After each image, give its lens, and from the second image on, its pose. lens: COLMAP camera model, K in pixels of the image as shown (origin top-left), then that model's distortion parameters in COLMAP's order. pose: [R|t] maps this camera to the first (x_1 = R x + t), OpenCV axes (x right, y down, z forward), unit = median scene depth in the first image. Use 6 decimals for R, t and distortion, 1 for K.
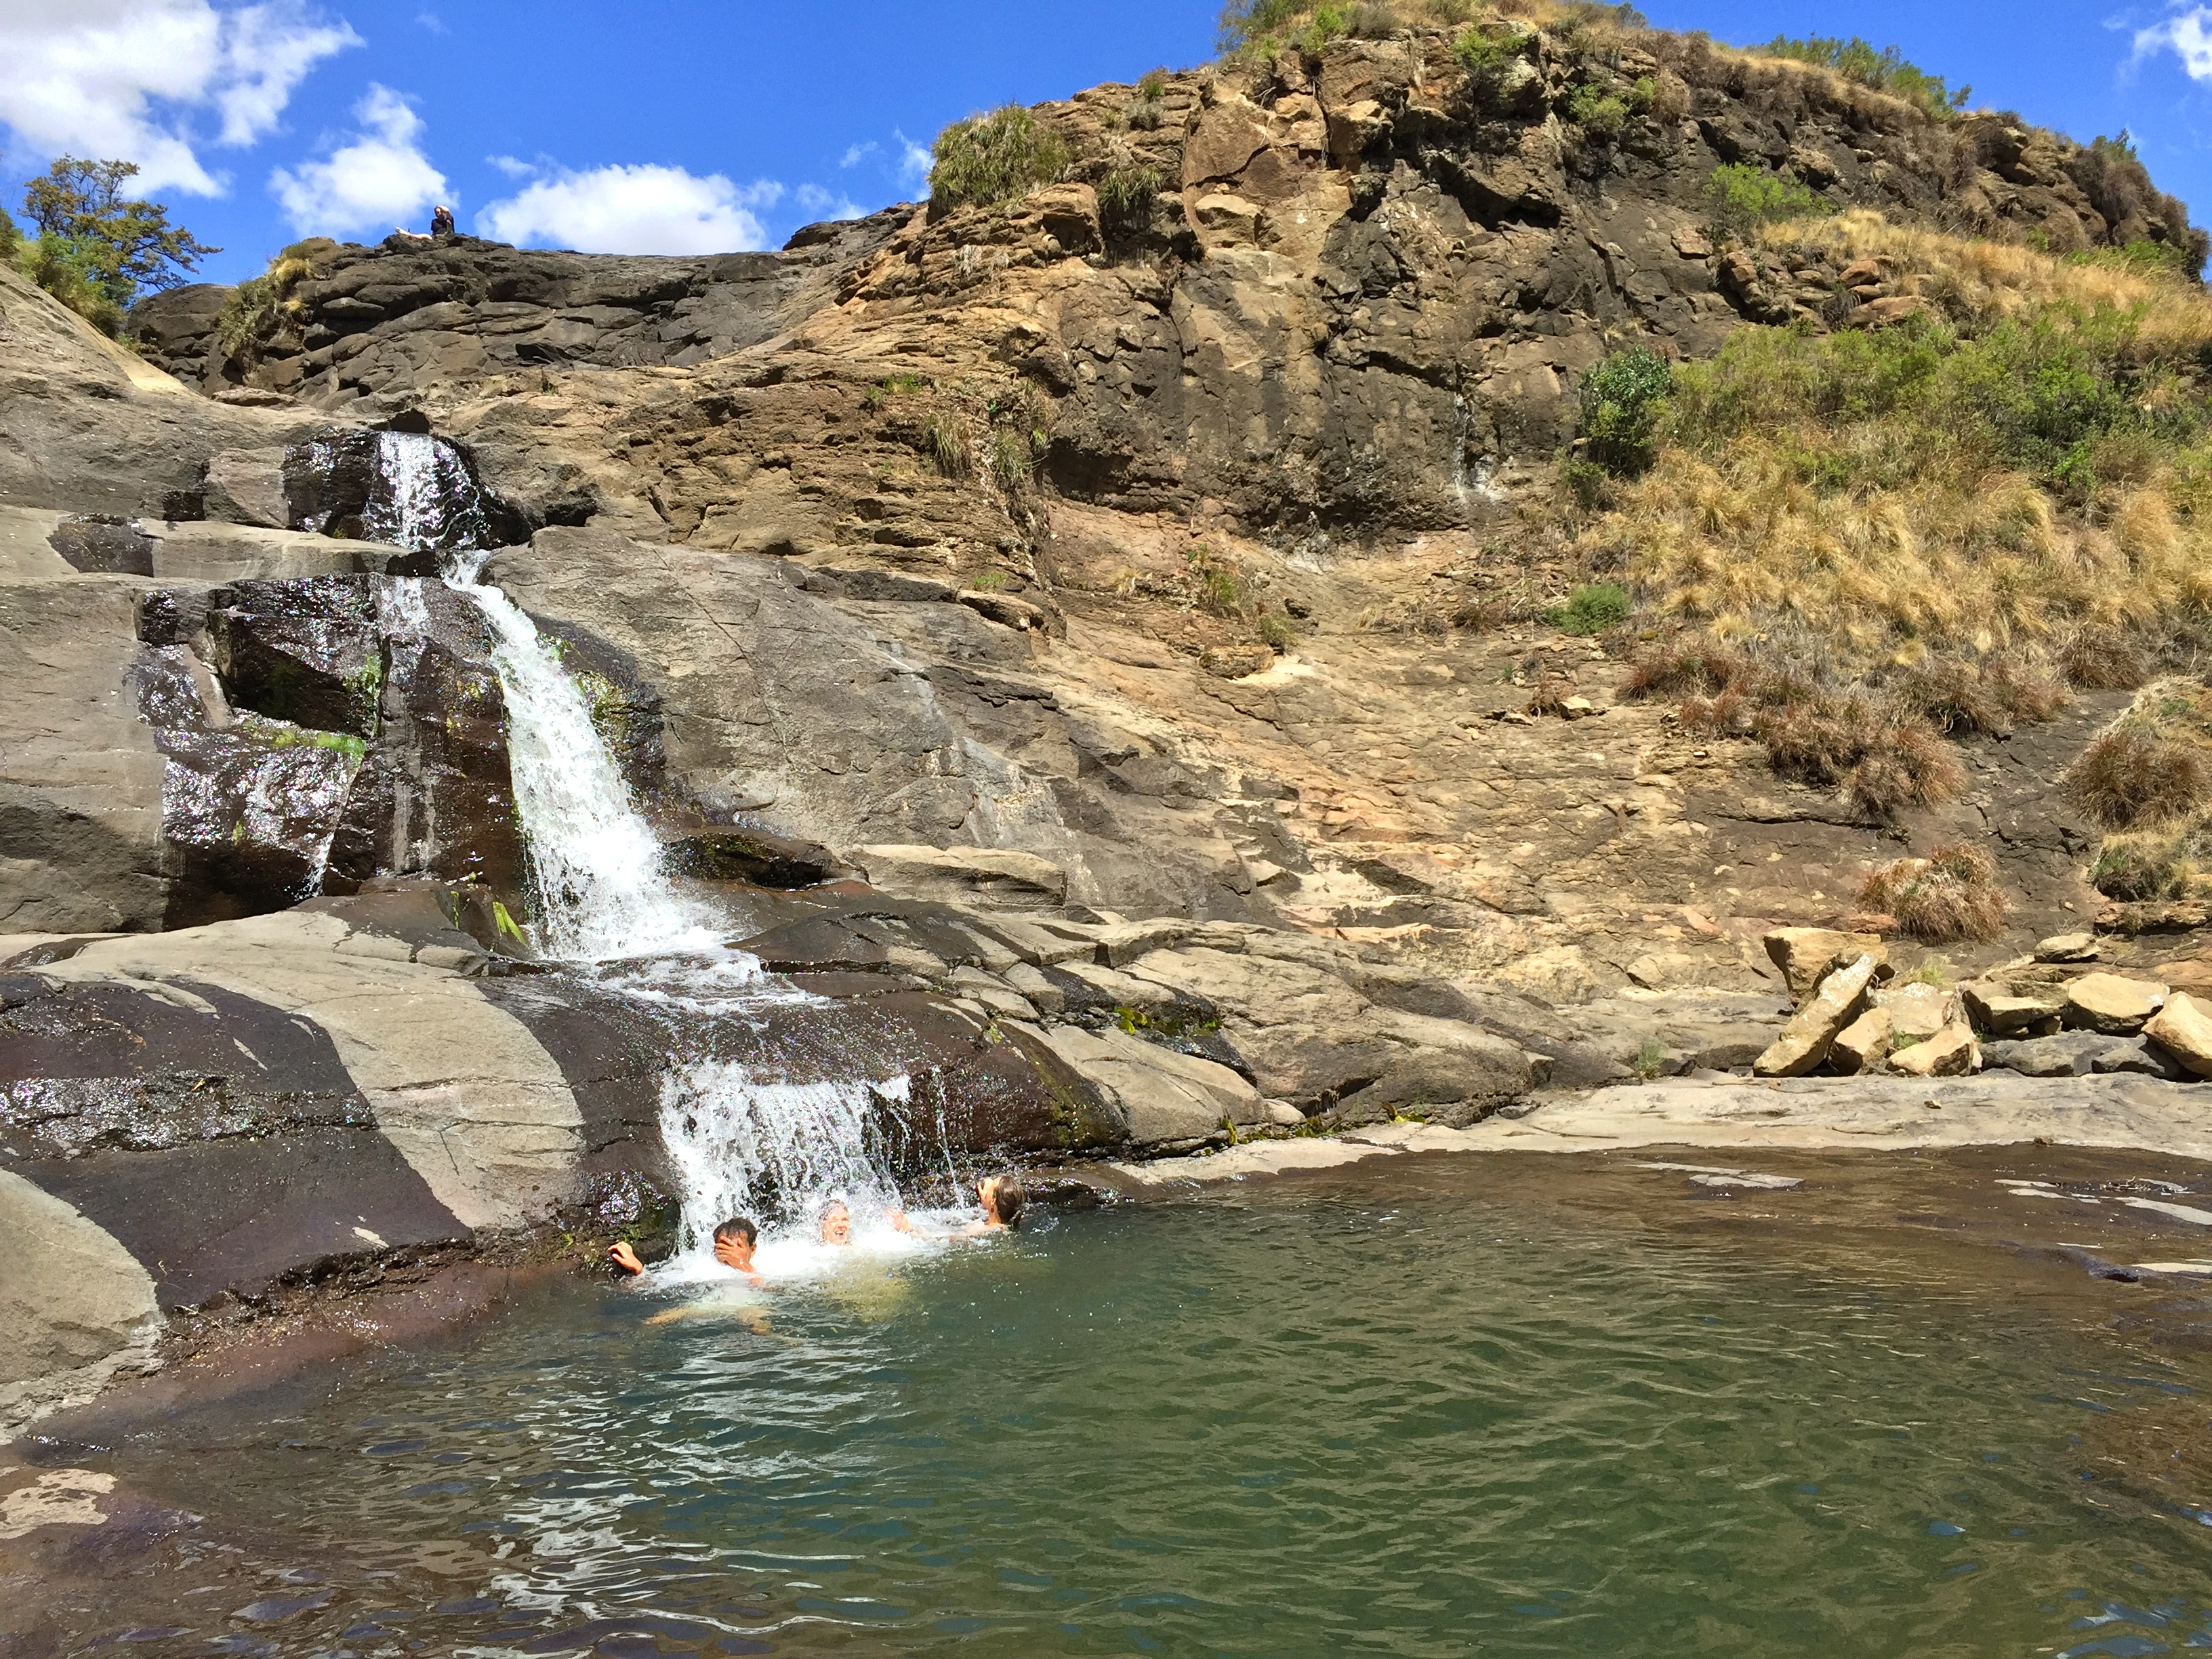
lens RADIAL K [[1896.1, 0, 1106.0], [0, 1896.1, 829.5], [0, 0, 1]] dist [0.068622, -0.083702]
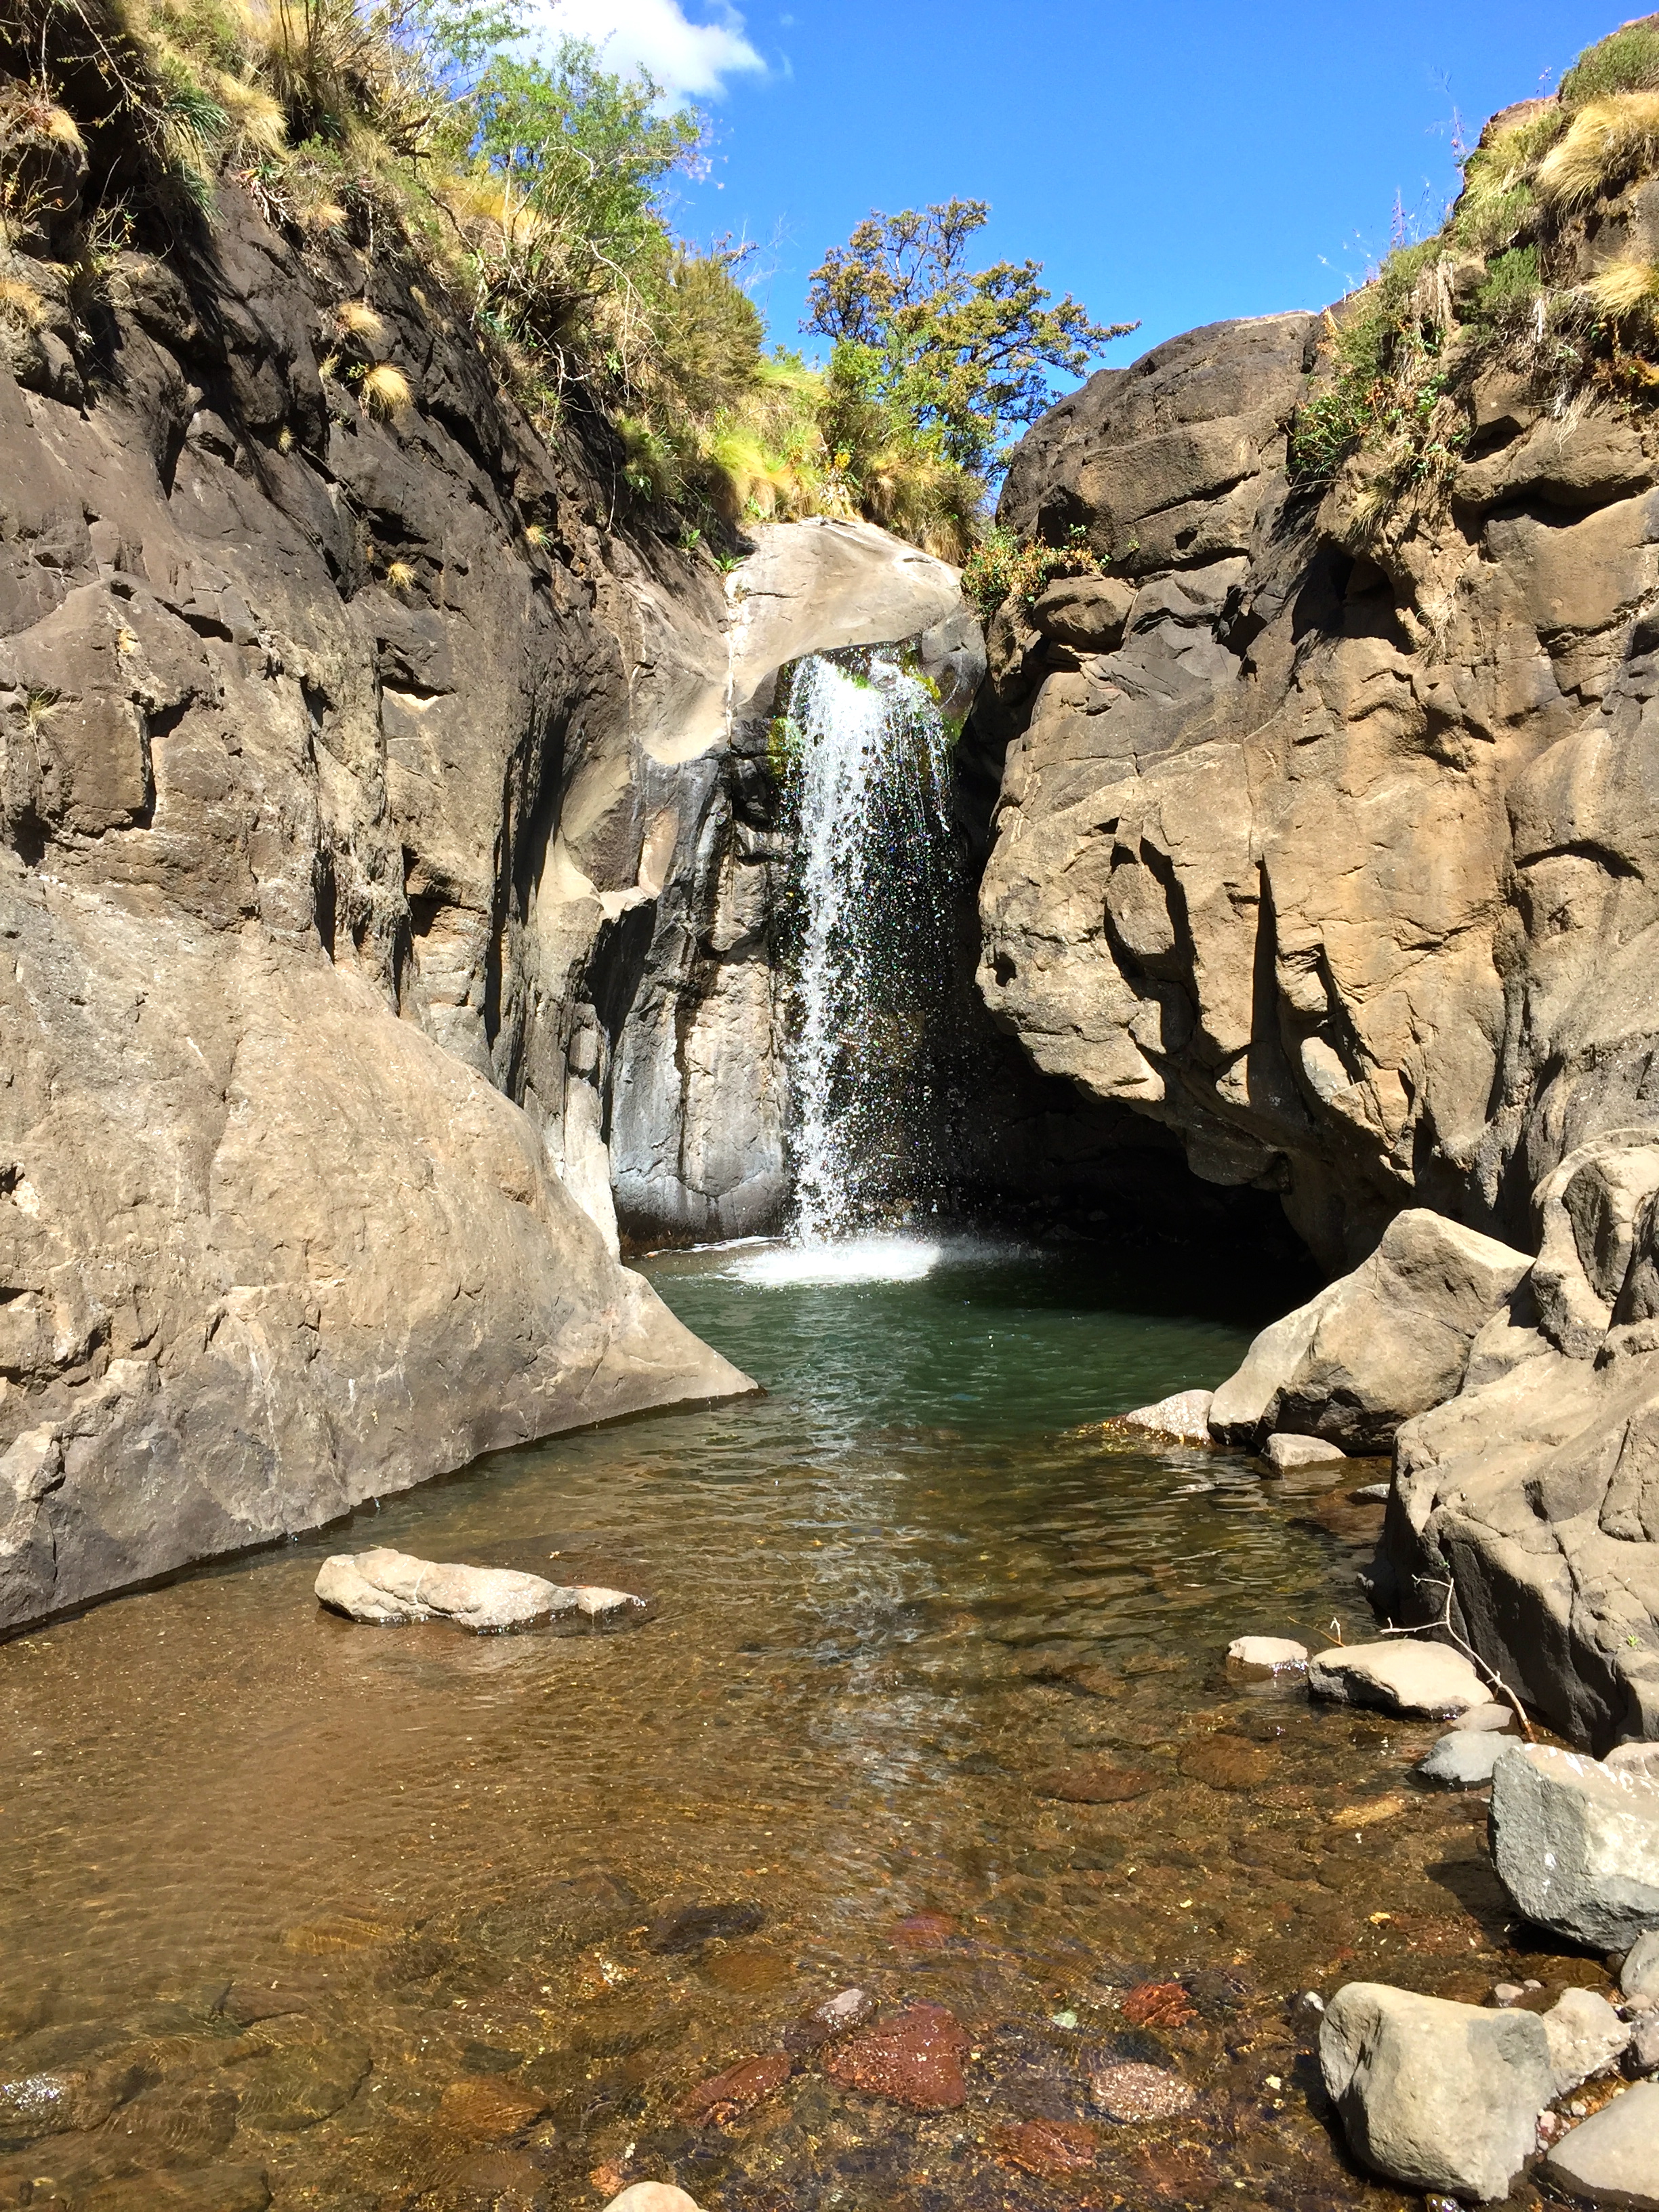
lens RADIAL K [[1896.1, 0, 829.5], [0, 1896.1, 1106.0], [0, 0, 1]] dist [0.068622, -0.083702]
pose [[0.850385, -0.004920, -0.526139, -0.488783], [0.048634, 0.996411, 0.069288, -0.245932], [0.523909, -0.084510, 0.847571, 0.937608]]
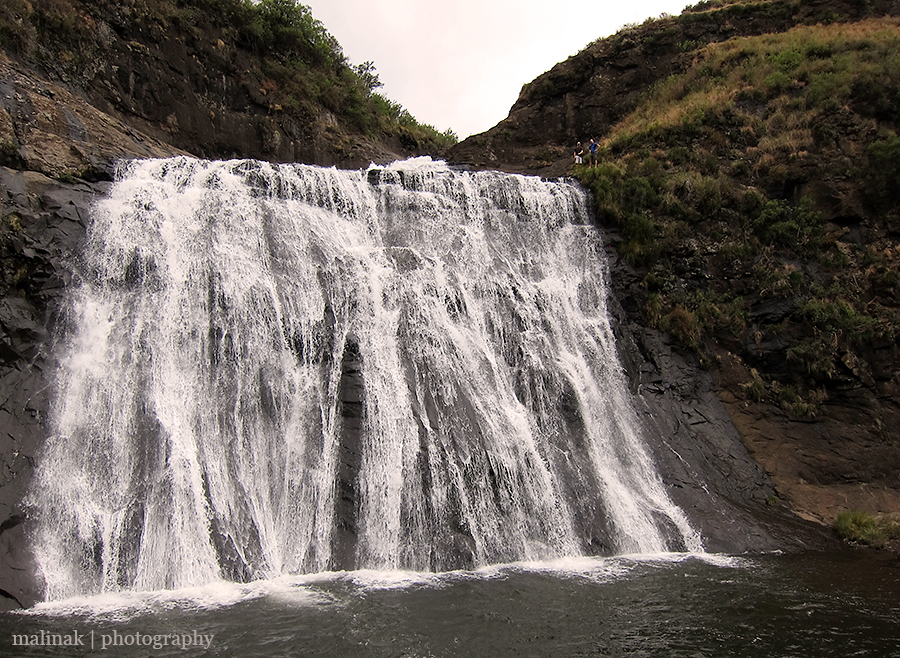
lens RADIAL K [[791.0, 0, 429.2], [0, 791.0, 330.0], [0, 0, 1]] dist [-0.057244, -0.003188]
pose [[0.685323, -0.072590, -0.724613, 1.352752], [0.045789, 0.997346, -0.056606, 0.462891], [0.726799, 0.005614, 0.686828, -0.783857]]
